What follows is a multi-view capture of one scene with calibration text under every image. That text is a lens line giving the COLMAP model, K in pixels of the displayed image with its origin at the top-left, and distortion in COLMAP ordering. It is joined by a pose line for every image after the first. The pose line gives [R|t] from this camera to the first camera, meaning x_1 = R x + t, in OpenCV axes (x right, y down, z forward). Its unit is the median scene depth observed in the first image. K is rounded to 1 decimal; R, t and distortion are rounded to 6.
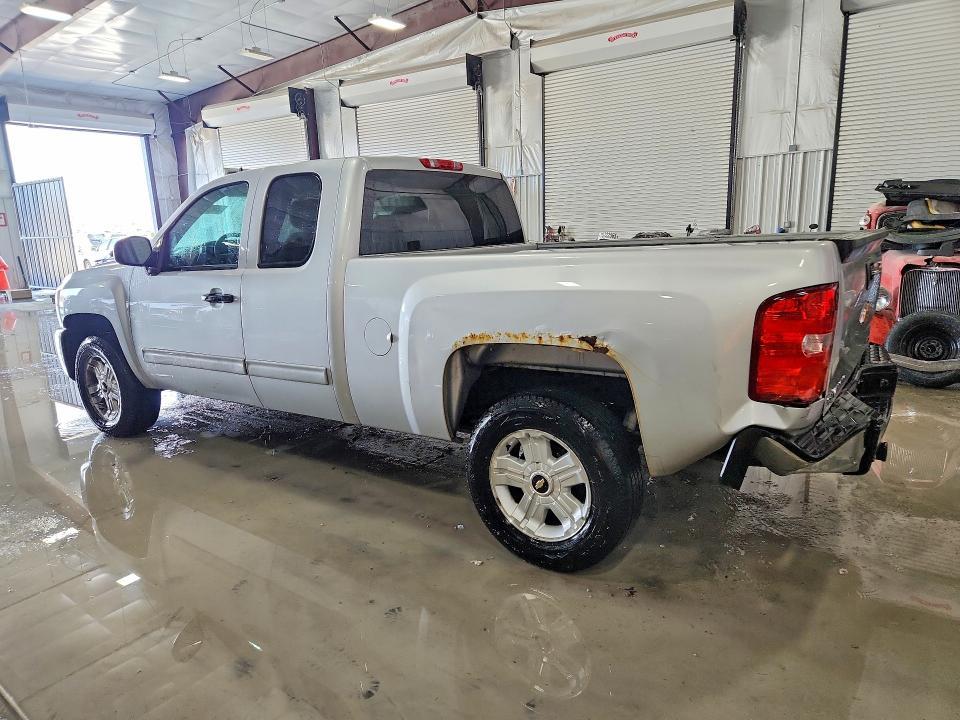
lens RADIAL K [[646.3, 0, 480.0], [0, 646.3, 360.0], [0, 0, 1]] dist [0.066290, -0.050103]
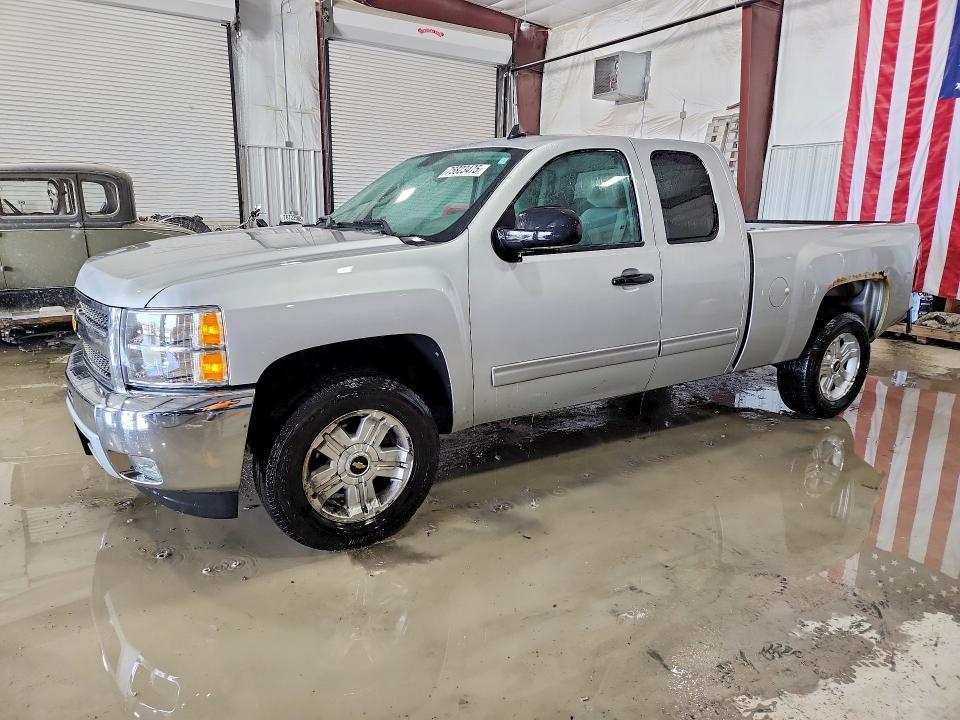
lens RADIAL K [[688.7, 0, 460.4], [0, 688.7, 362.8], [0, 0, 1]] dist [0.002822, 0.000325]
pose [[0.340331, -0.164345, 0.925832, -0.555032], [0.158423, 0.980554, 0.115824, -0.051821], [-0.926864, 0.107254, 0.359749, 0.358127]]
